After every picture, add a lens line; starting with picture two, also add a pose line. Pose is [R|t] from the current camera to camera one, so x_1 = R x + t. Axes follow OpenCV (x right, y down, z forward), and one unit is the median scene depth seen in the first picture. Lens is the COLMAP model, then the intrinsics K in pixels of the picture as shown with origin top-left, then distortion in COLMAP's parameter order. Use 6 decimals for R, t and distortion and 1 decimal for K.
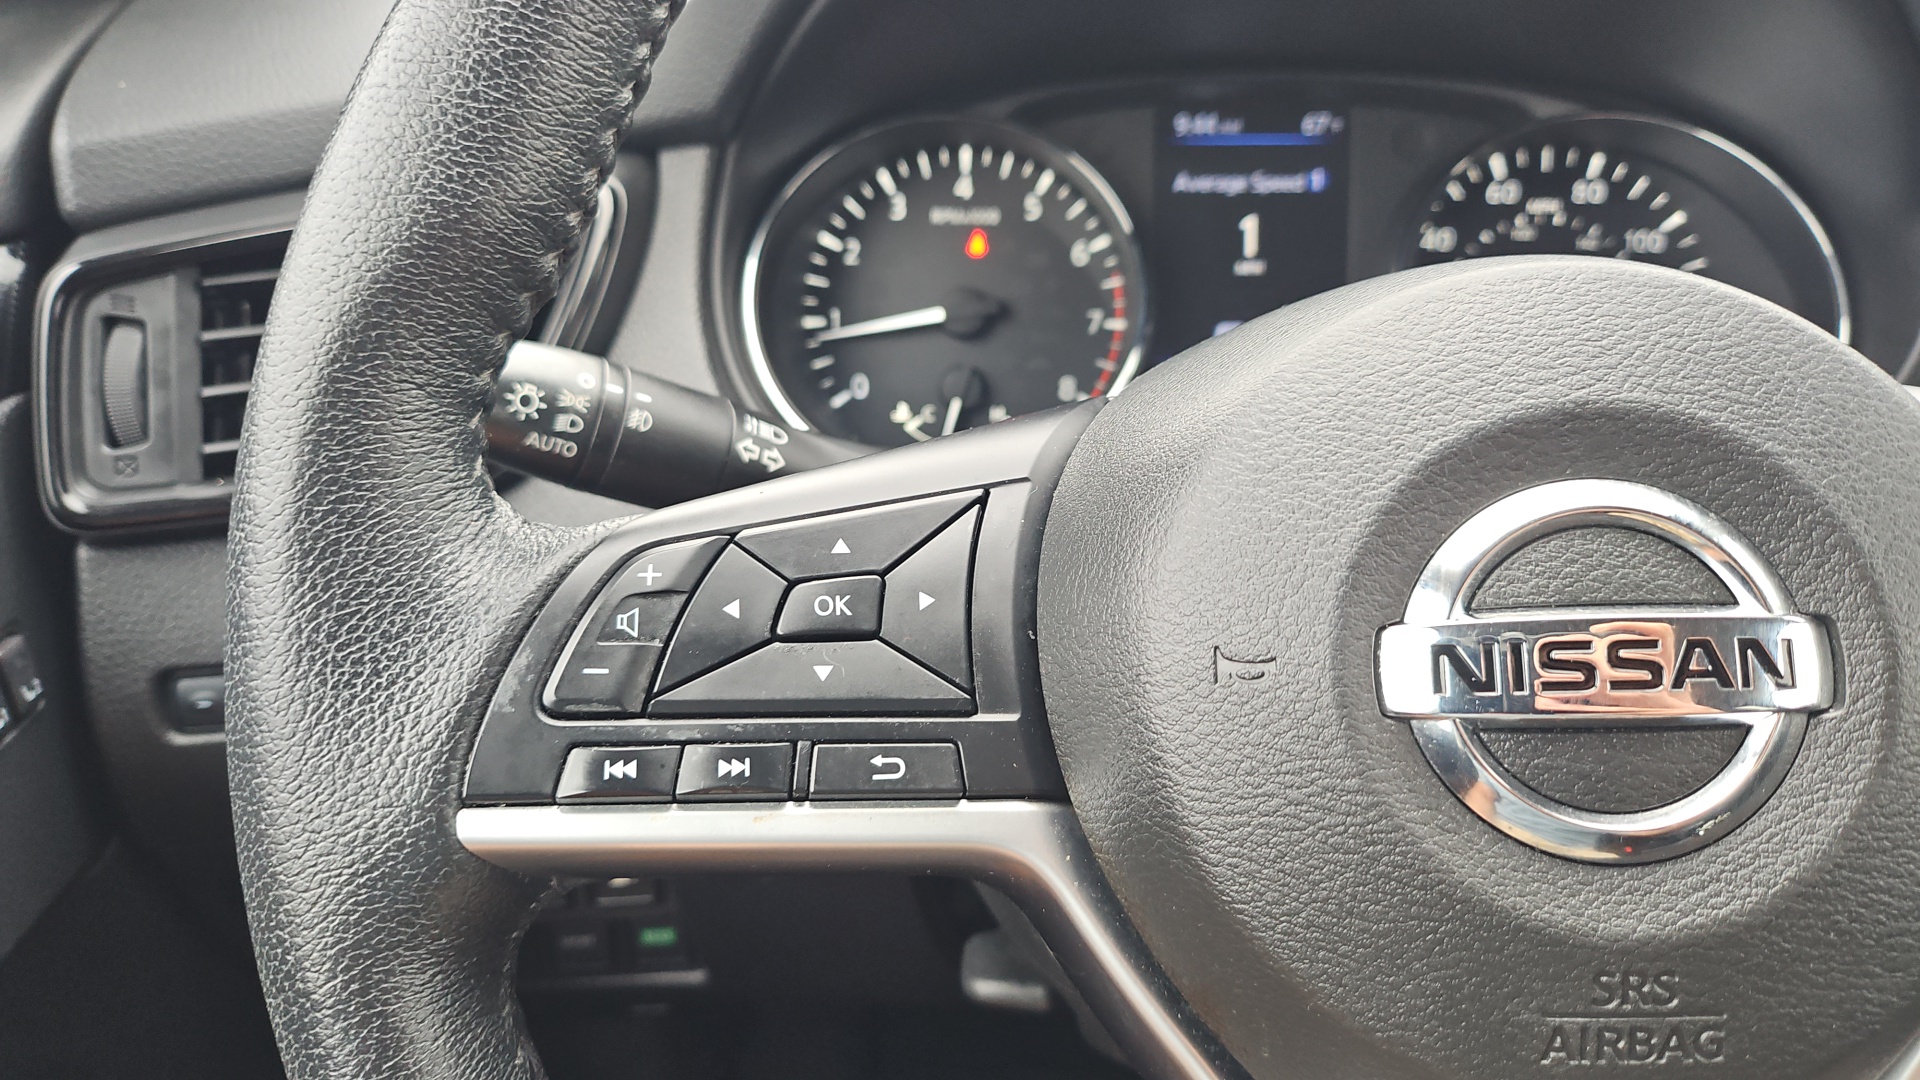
lens RADIAL K [[1353.4, 0, 972.7], [0, 1353.4, 545.1], [0, 0, 1]] dist [0.056092, -0.056413]
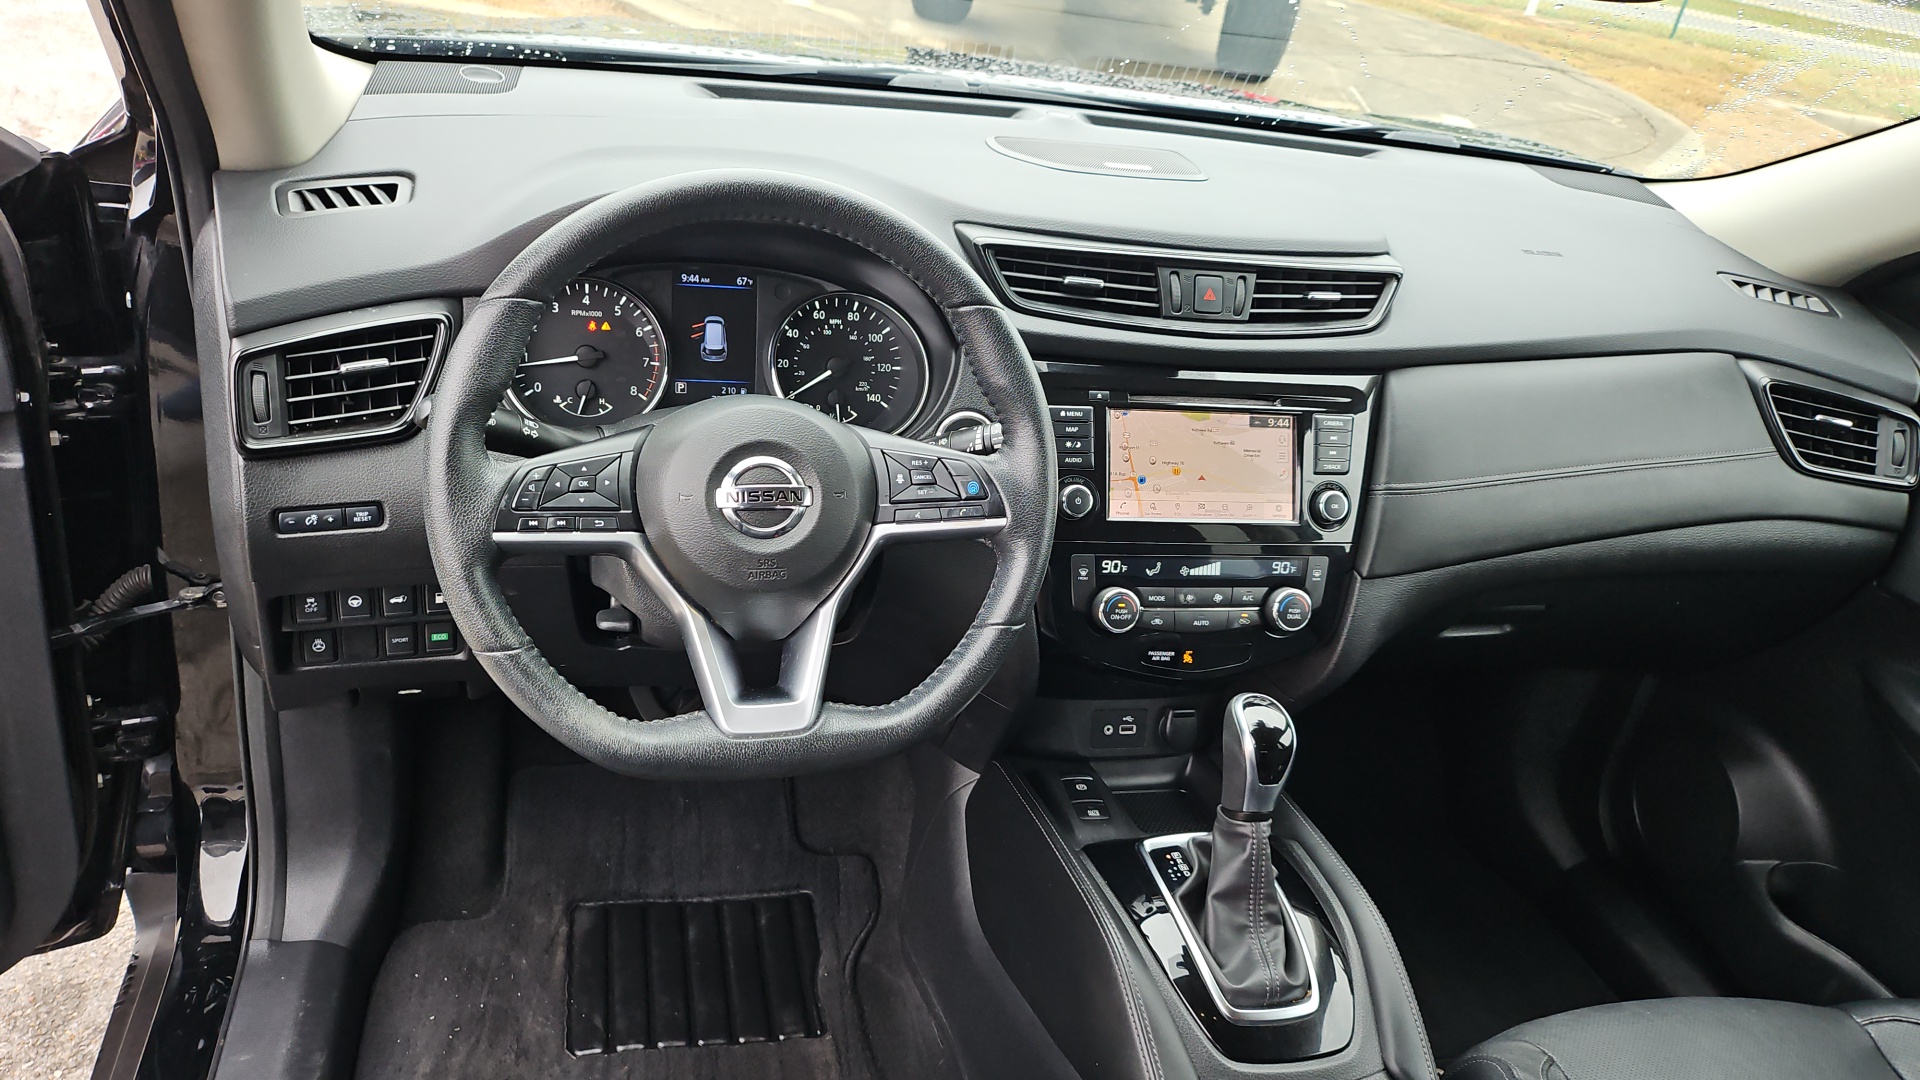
lens RADIAL K [[1428.3, 0, 931.7], [0, 1428.3, 538.5], [0, 0, 1]] dist [0.138688, -0.000728]
pose [[0.957096, -0.008700, 0.289639, -0.157751], [-0.012877, 0.997285, 0.072508, -0.051469], [-0.289484, -0.073127, 0.954386, -1.504984]]
